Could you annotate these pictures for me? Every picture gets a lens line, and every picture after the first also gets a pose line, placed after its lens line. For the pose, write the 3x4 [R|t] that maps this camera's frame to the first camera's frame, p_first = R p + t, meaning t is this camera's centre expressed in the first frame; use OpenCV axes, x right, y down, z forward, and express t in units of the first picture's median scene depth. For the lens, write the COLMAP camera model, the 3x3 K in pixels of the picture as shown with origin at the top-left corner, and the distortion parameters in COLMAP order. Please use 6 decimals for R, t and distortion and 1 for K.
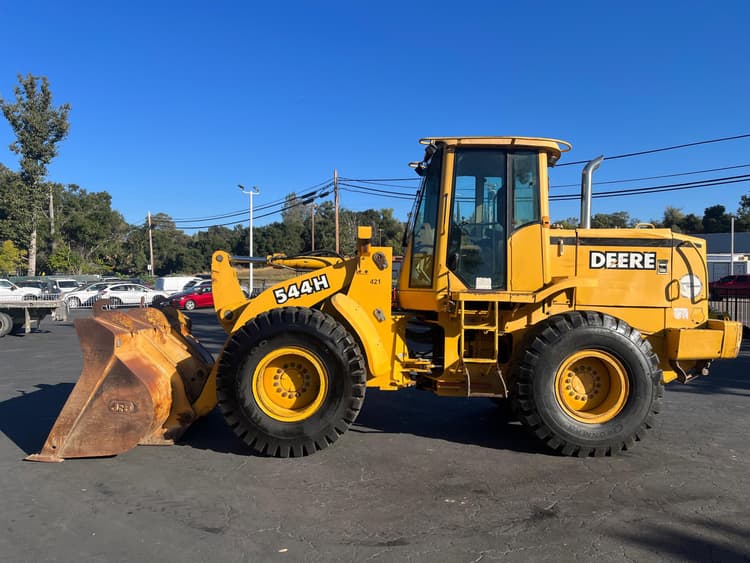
lens RADIAL K [[591.8, 0, 375.0], [0, 591.8, 281.5], [0, 0, 1]] dist [0.046410, -0.004597]
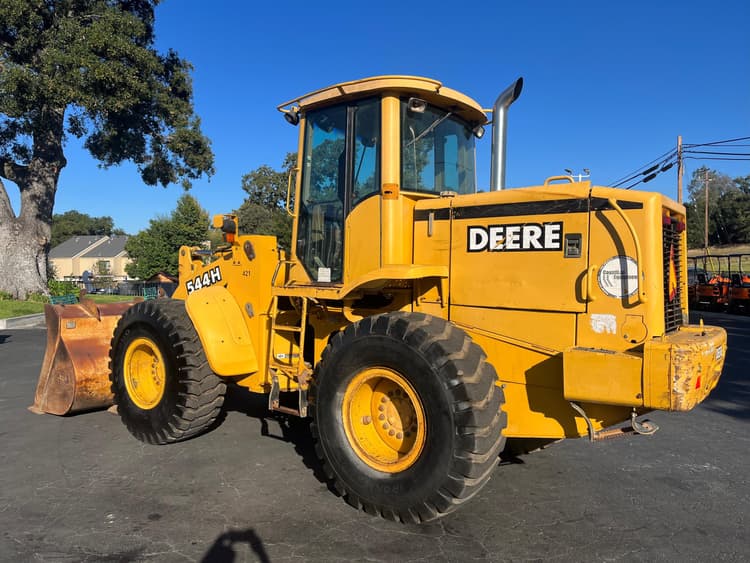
lens RADIAL K [[591.8, 0, 375.0], [0, 591.8, 281.5], [0, 0, 1]] dist [0.046410, -0.004597]
pose [[0.754500, 0.001604, -0.656298, 0.728482], [0.008160, 0.999897, 0.011824, 0.003401], [0.656249, -0.014277, 0.754409, 0.413409]]
